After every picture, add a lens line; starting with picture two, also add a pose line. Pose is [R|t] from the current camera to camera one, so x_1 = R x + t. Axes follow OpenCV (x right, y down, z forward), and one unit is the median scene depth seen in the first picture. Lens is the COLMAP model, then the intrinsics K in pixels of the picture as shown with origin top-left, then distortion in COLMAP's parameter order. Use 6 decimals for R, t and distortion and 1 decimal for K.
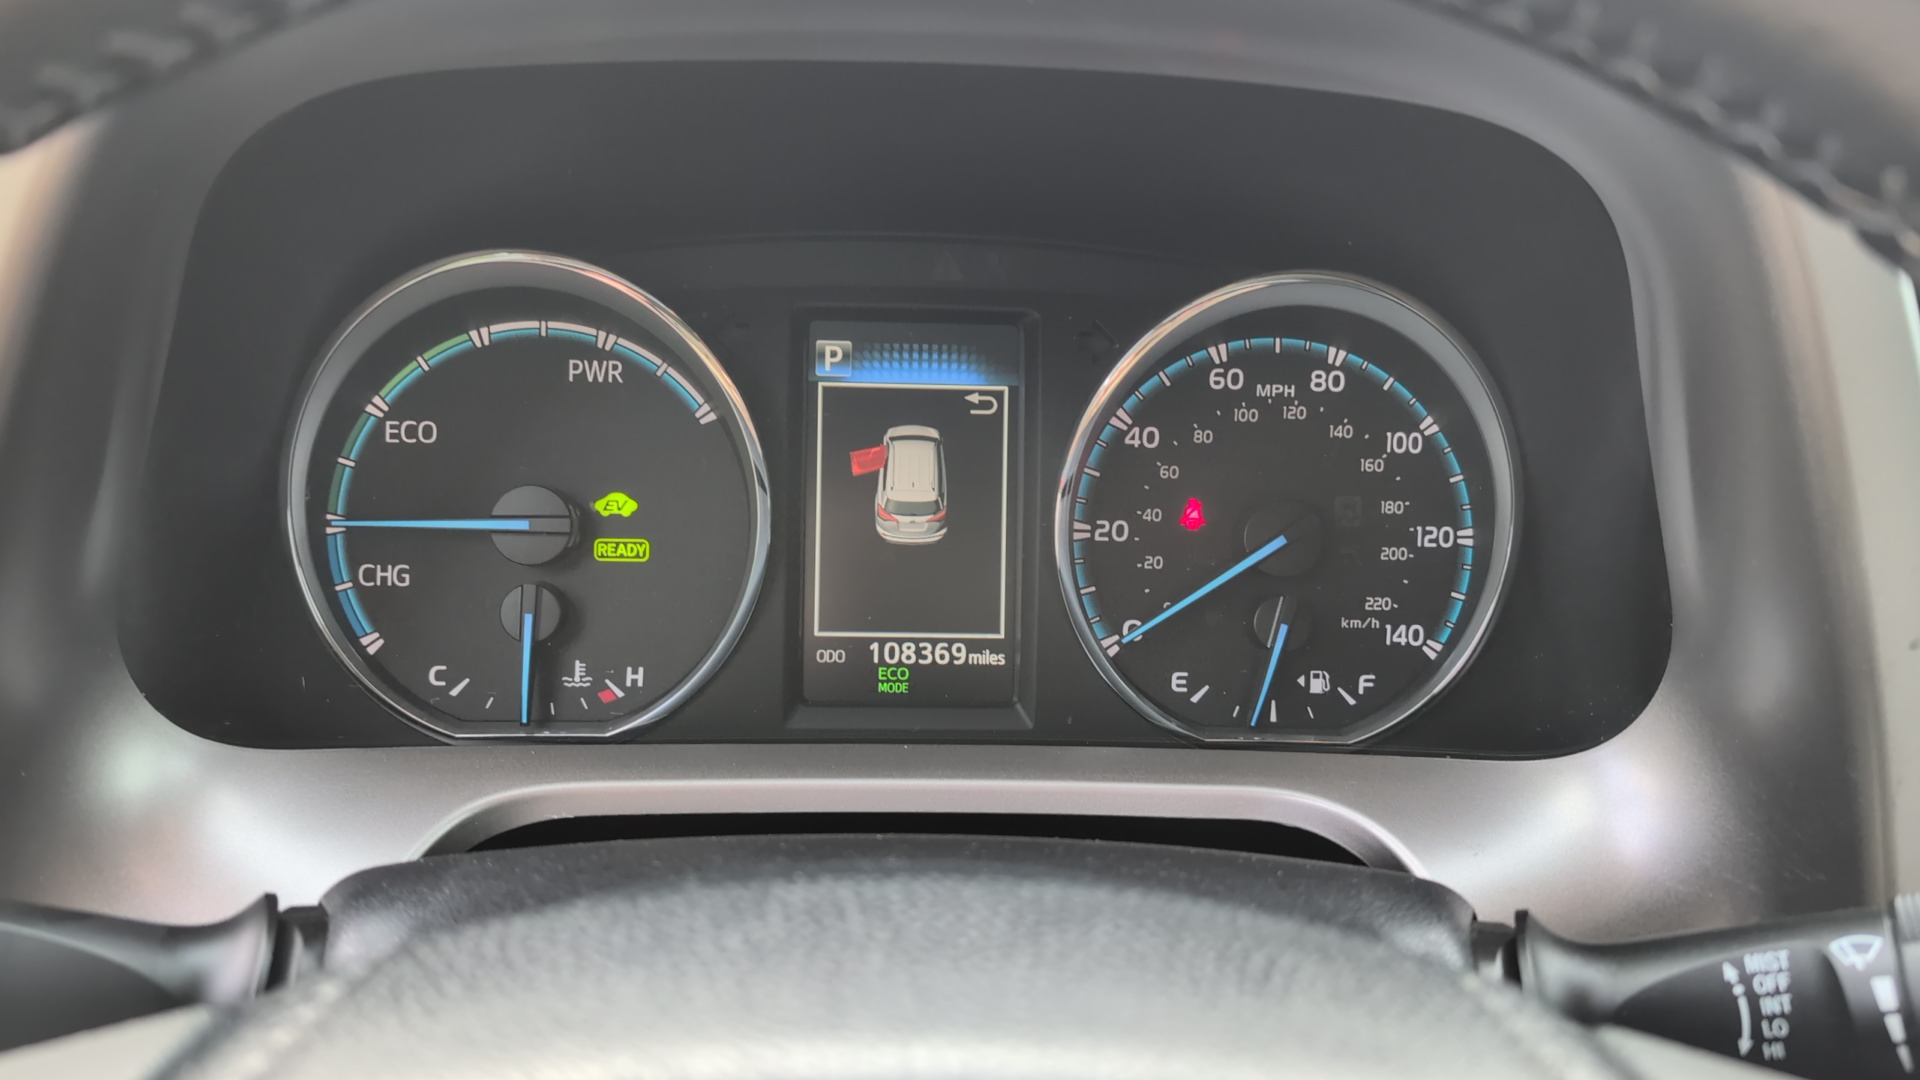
lens RADIAL K [[1575.1, 0, 957.3], [0, 1575.1, 541.6], [0, 0, 1]] dist [0.008134, -0.050329]
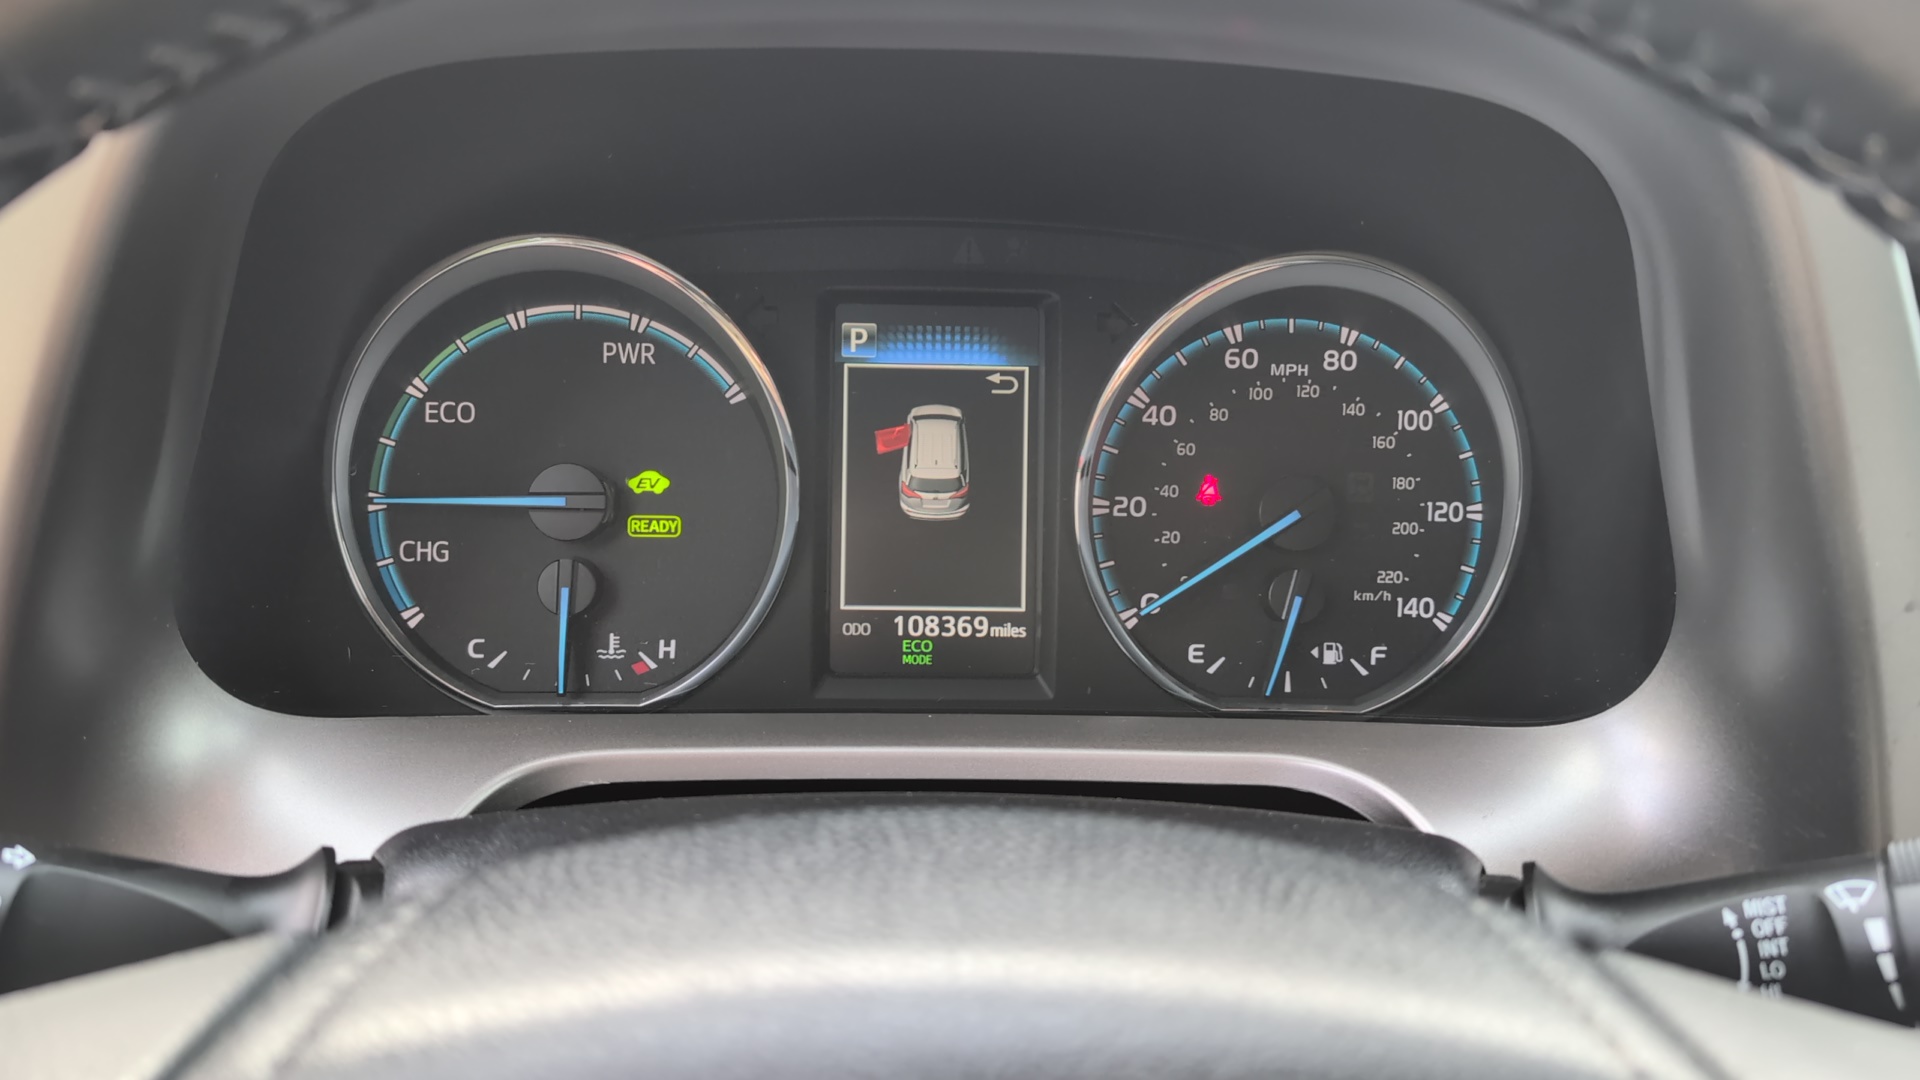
lens RADIAL K [[1575.1, 0, 952.5], [0, 1575.1, 544.6], [0, 0, 1]] dist [0.008134, -0.050329]
pose [[0.999957, -0.001979, -0.009005, -0.008586], [0.002003, 0.999994, 0.002659, 0.015116], [0.009000, -0.002676, 0.999956, -0.029525]]
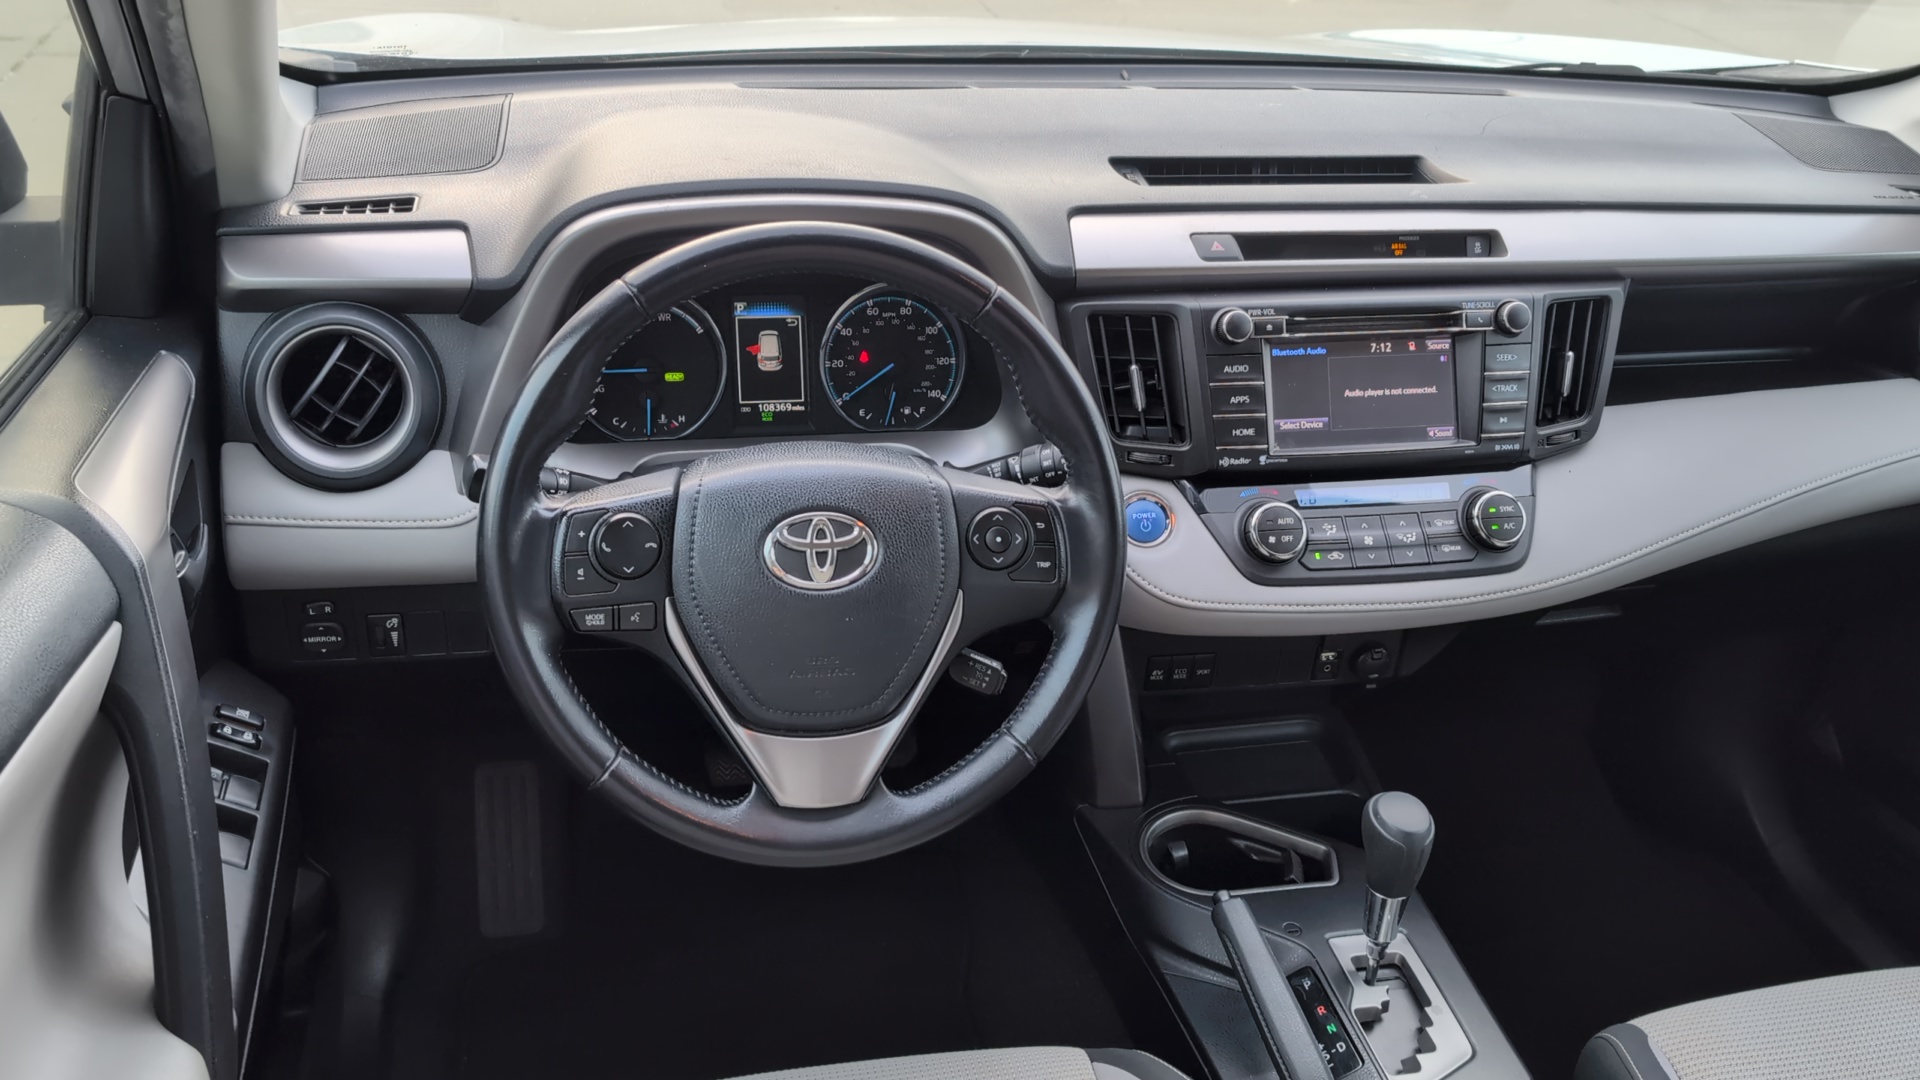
lens RADIAL K [[1575.1, 0, 911.1], [0, 1575.1, 524.8], [0, 0, 1]] dist [0.008134, -0.050329]
pose [[0.983737, -0.058384, 0.169861, -0.296906], [0.039401, 0.992808, 0.113052, -0.036030], [-0.175240, -0.104520, 0.978962, -2.033802]]
